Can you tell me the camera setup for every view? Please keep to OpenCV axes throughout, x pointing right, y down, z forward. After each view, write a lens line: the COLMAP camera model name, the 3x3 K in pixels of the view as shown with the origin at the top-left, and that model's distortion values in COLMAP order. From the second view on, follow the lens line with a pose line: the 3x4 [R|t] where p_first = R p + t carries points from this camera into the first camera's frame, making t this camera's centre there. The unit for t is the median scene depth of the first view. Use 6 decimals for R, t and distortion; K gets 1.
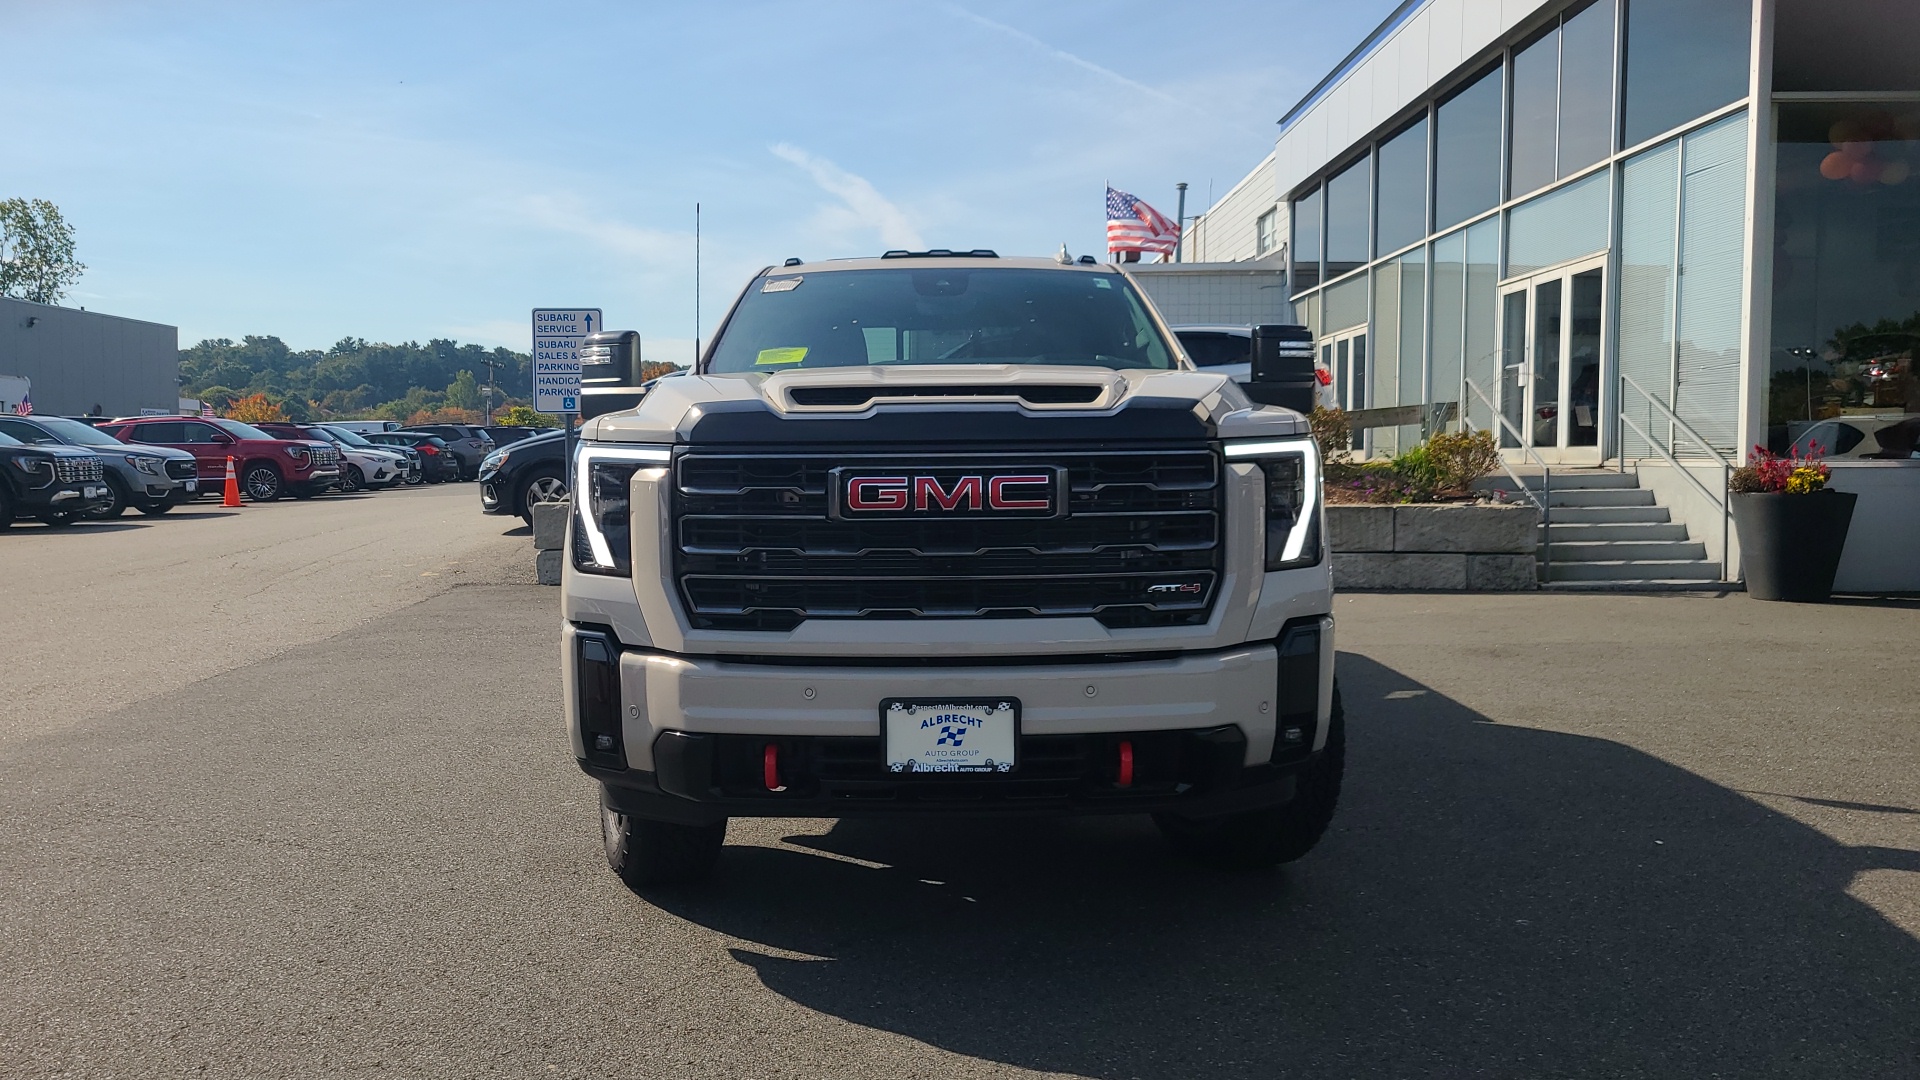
lens RADIAL K [[1435.3, 0, 923.1], [0, 1435.3, 541.3], [0, 0, 1]] dist [0.046004, -0.024834]
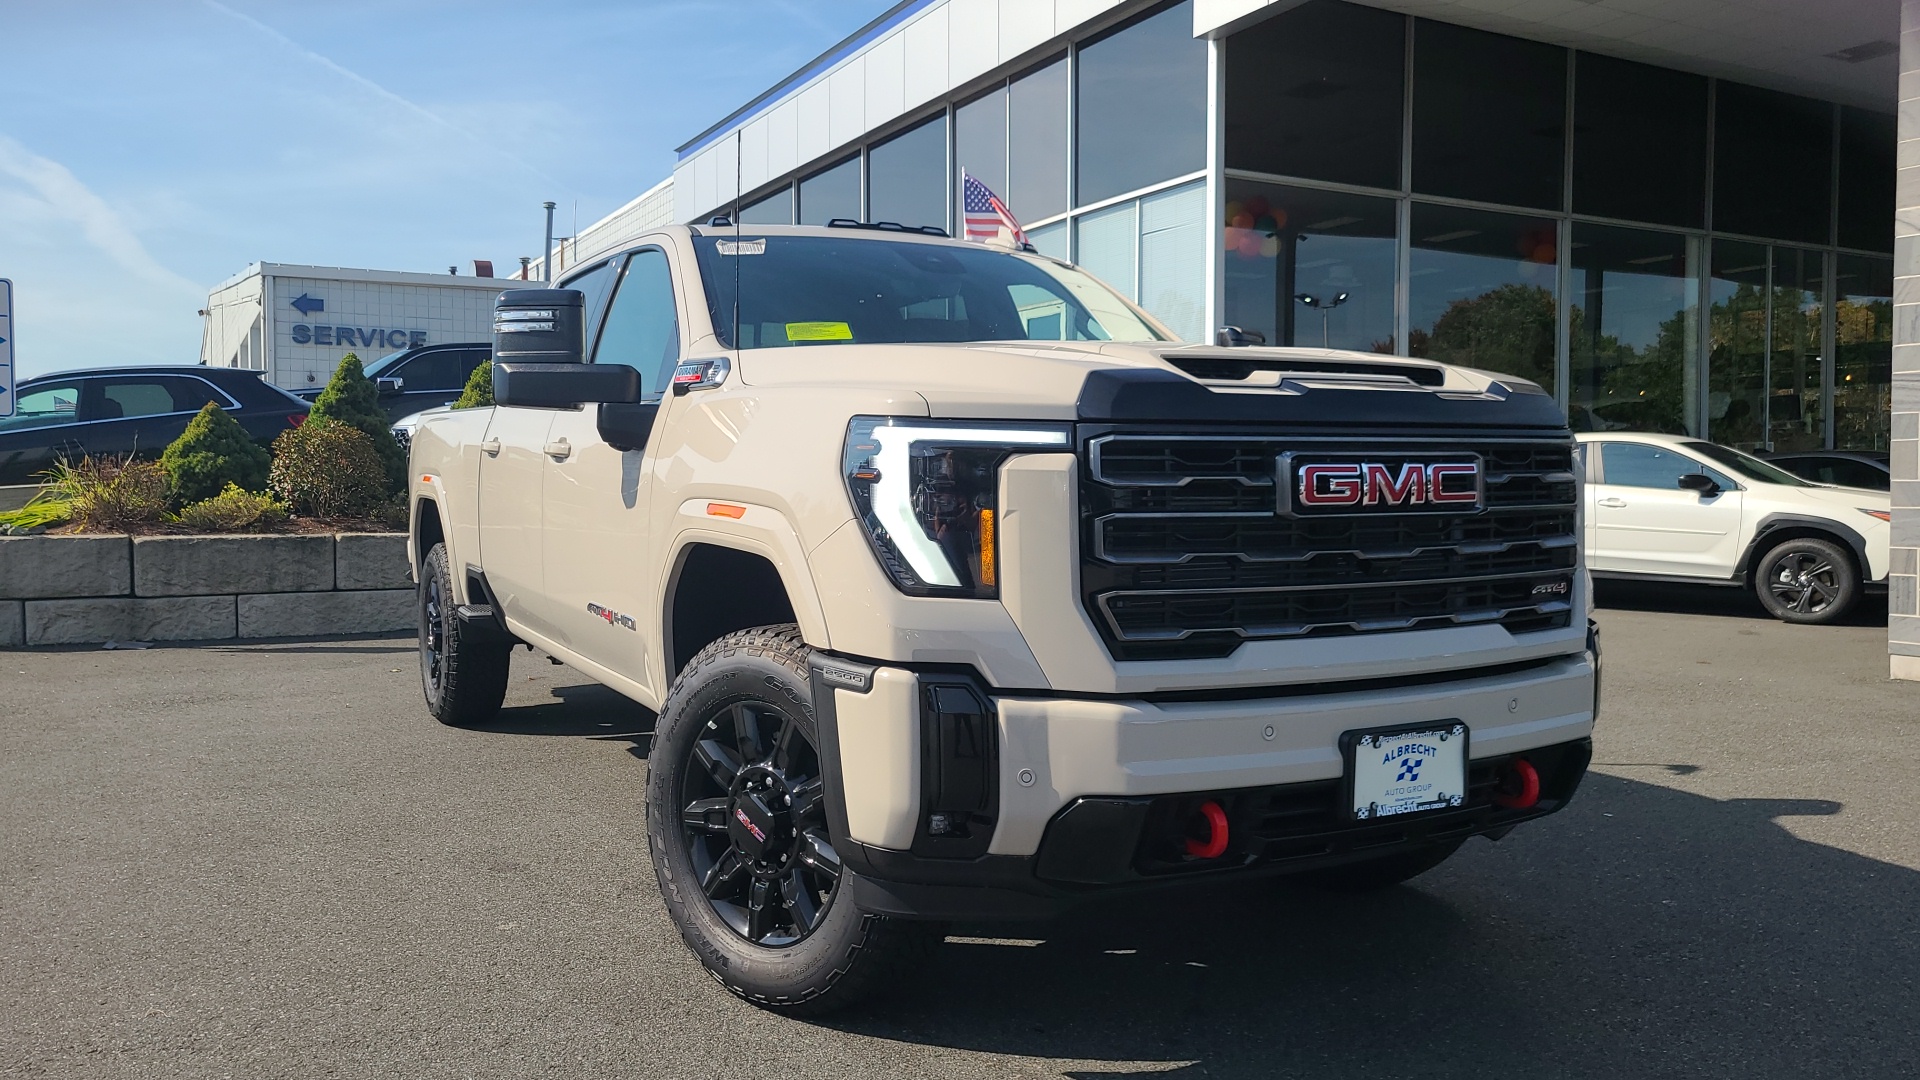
lens RADIAL K [[1435.3, 0, 936.5], [0, 1435.3, 534.7], [0, 0, 1]] dist [0.046004, -0.024834]
pose [[0.878733, -0.015589, 0.477059, -0.615263], [0.028685, 0.999385, -0.020180, 0.005820], [-0.476451, 0.031417, 0.878640, 0.370032]]
